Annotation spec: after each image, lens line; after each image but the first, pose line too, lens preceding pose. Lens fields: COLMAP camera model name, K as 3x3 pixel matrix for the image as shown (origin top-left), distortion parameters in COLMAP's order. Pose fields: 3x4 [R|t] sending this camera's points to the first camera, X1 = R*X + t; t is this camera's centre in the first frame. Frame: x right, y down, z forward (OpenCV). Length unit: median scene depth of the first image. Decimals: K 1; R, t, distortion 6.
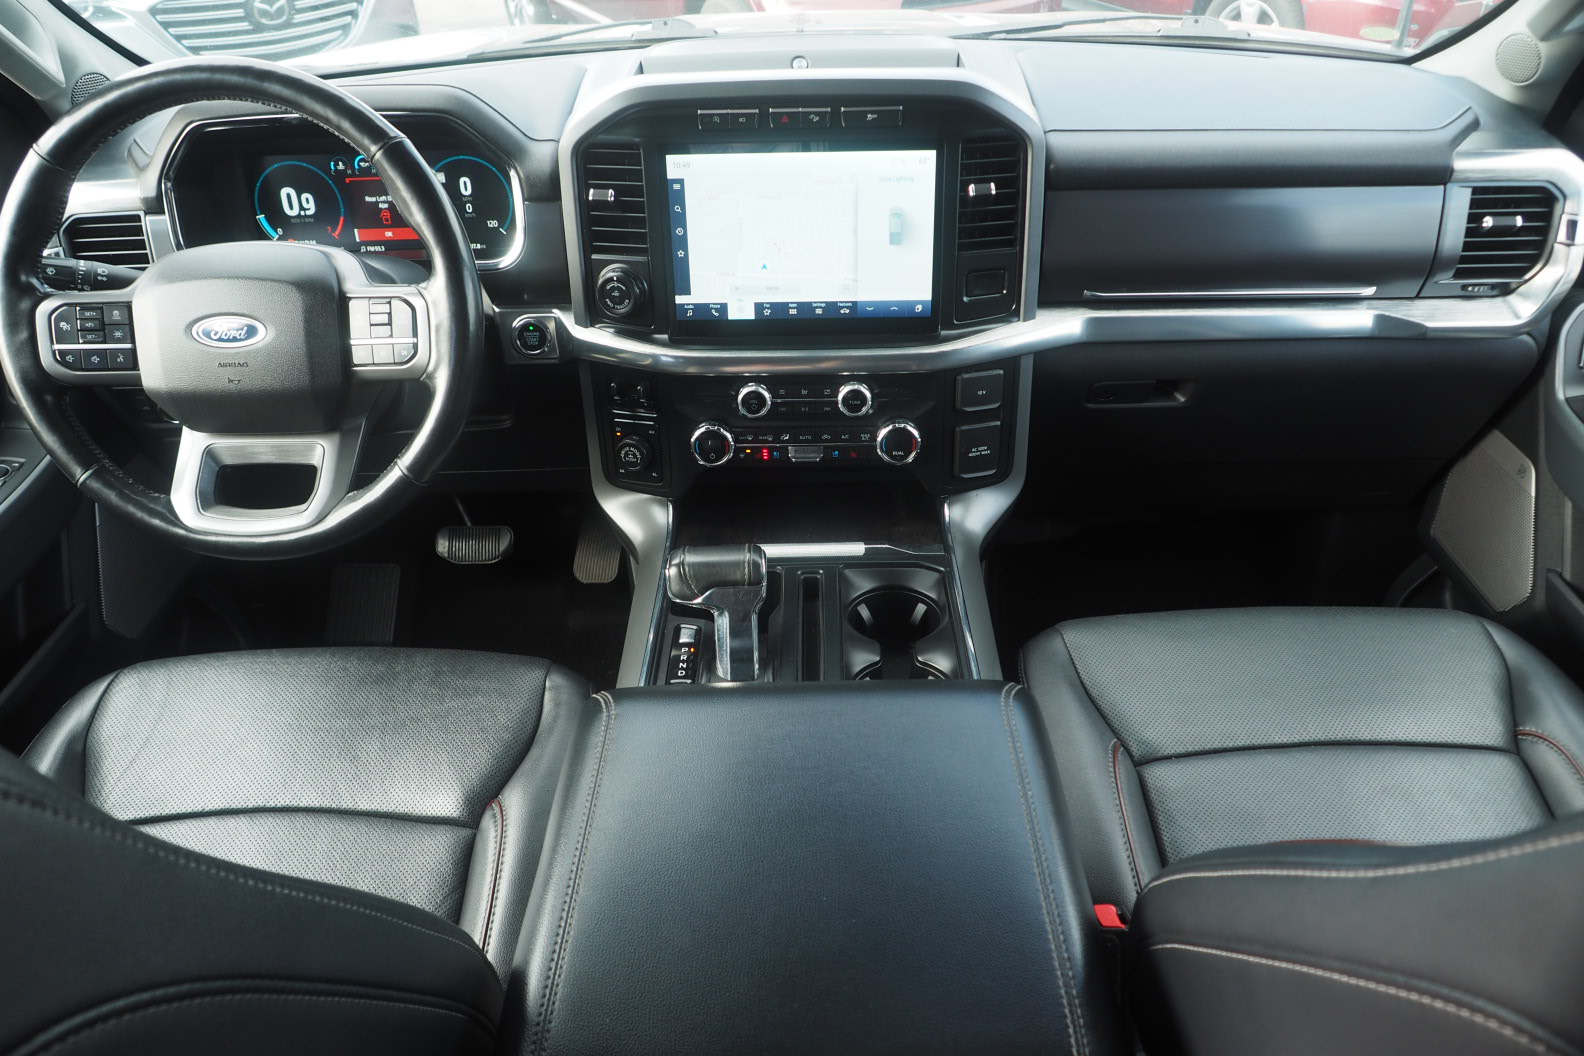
lens RADIAL K [[1079.0, 0, 792.0], [0, 1079.0, 528.0], [0, 0, 1]] dist [-0.023924, 0.007597]
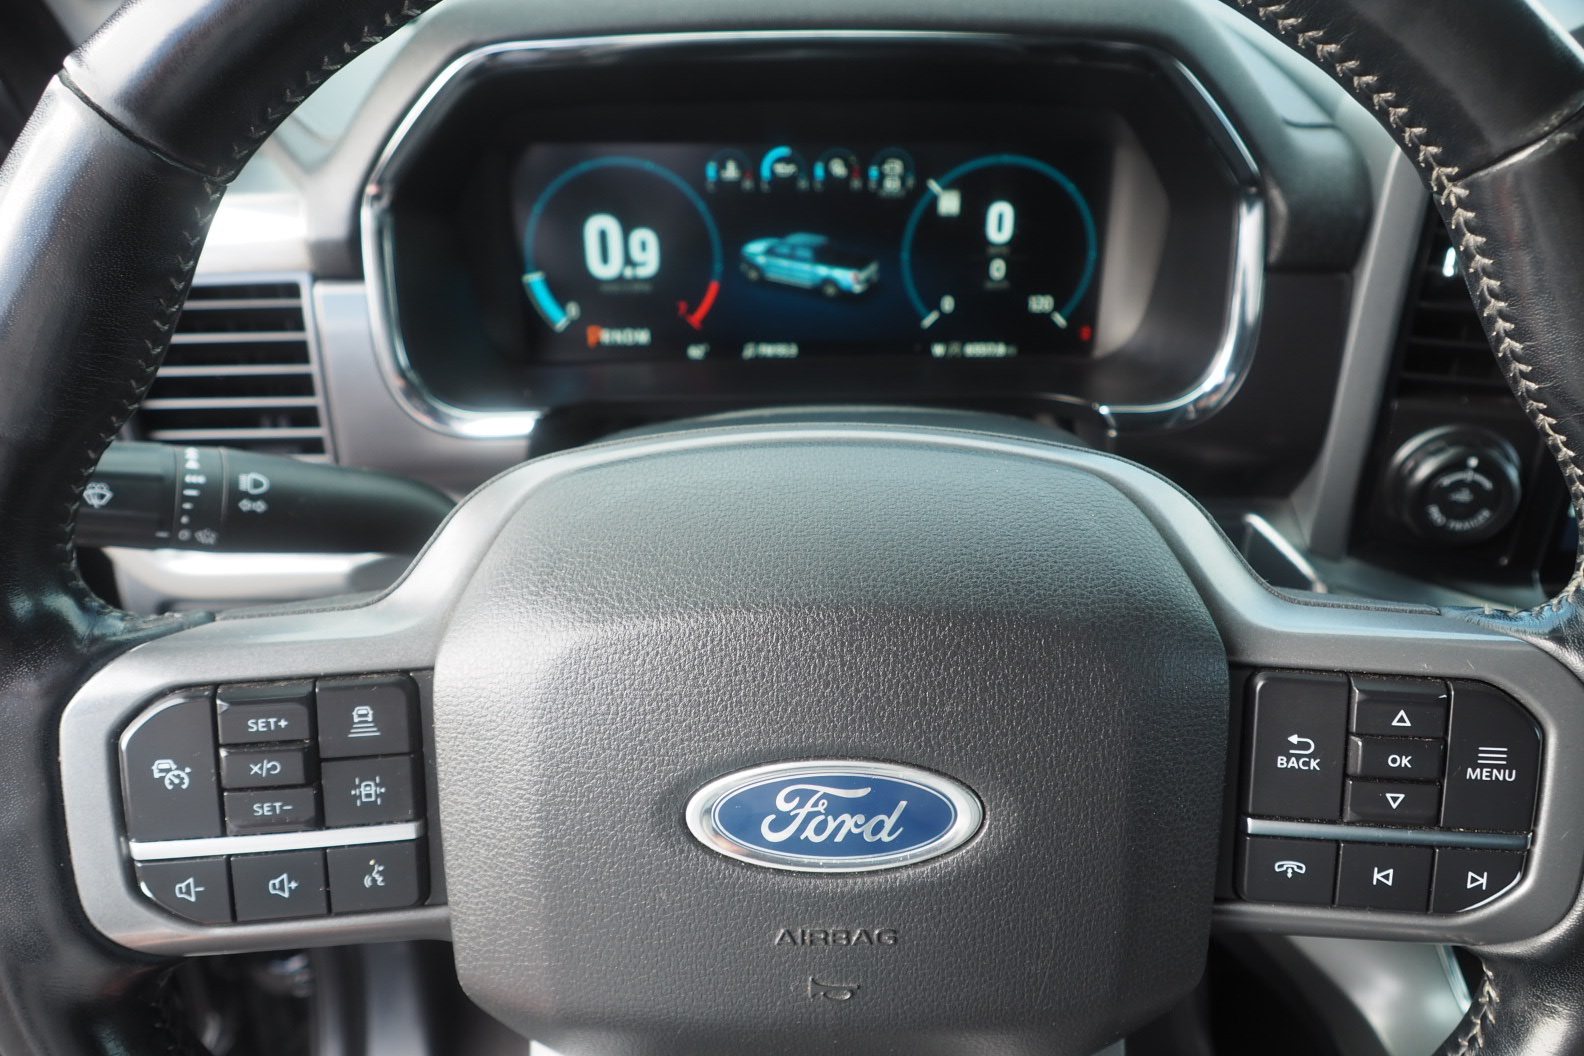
lens RADIAL K [[1118.4, 0, 831.9], [0, 1118.4, 533.7], [0, 0, 1]] dist [-0.031267, 0.010025]
pose [[0.999481, 0.011361, 0.030137, -0.416447], [-0.010929, 0.999836, -0.014441, -0.192219], [-0.030296, 0.014104, 0.999441, 0.571689]]
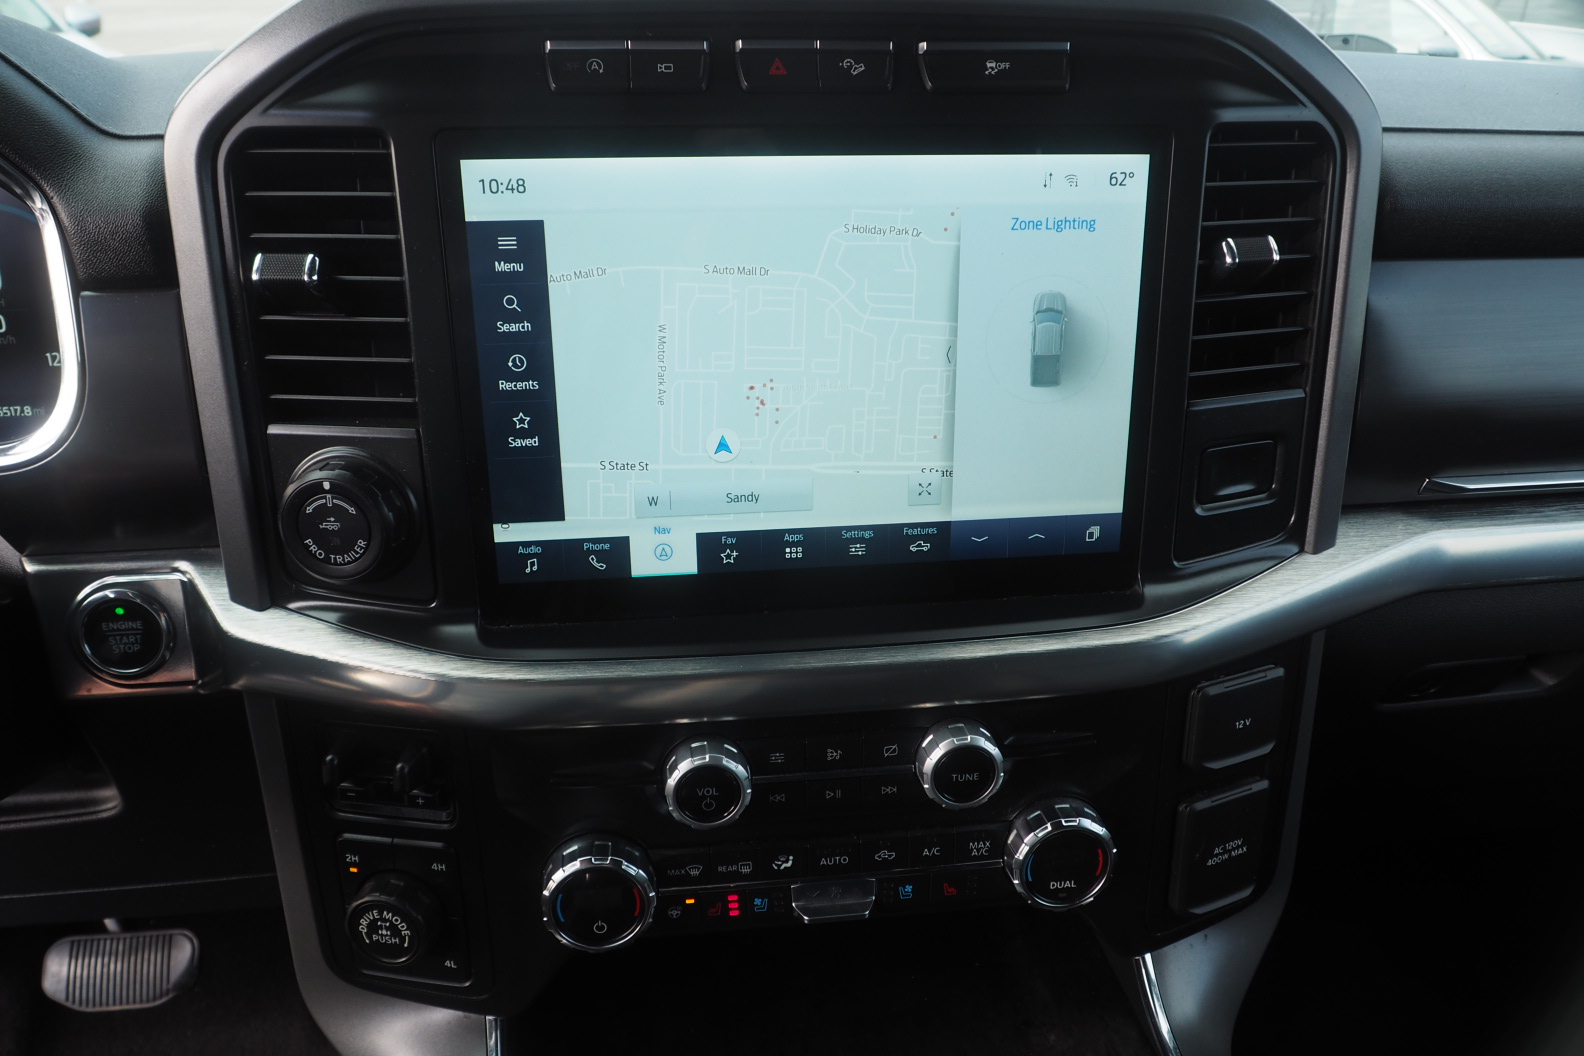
lens RADIAL K [[1133.5, 0, 792.0], [0, 1133.5, 528.0], [0, 0, 1]] dist [-0.037400, -0.001655]
pose [[0.990252, -0.033621, 0.135171, -0.056678], [0.051989, 0.989516, -0.134744, -0.153494], [-0.129224, 0.140458, 0.981617, 0.587147]]
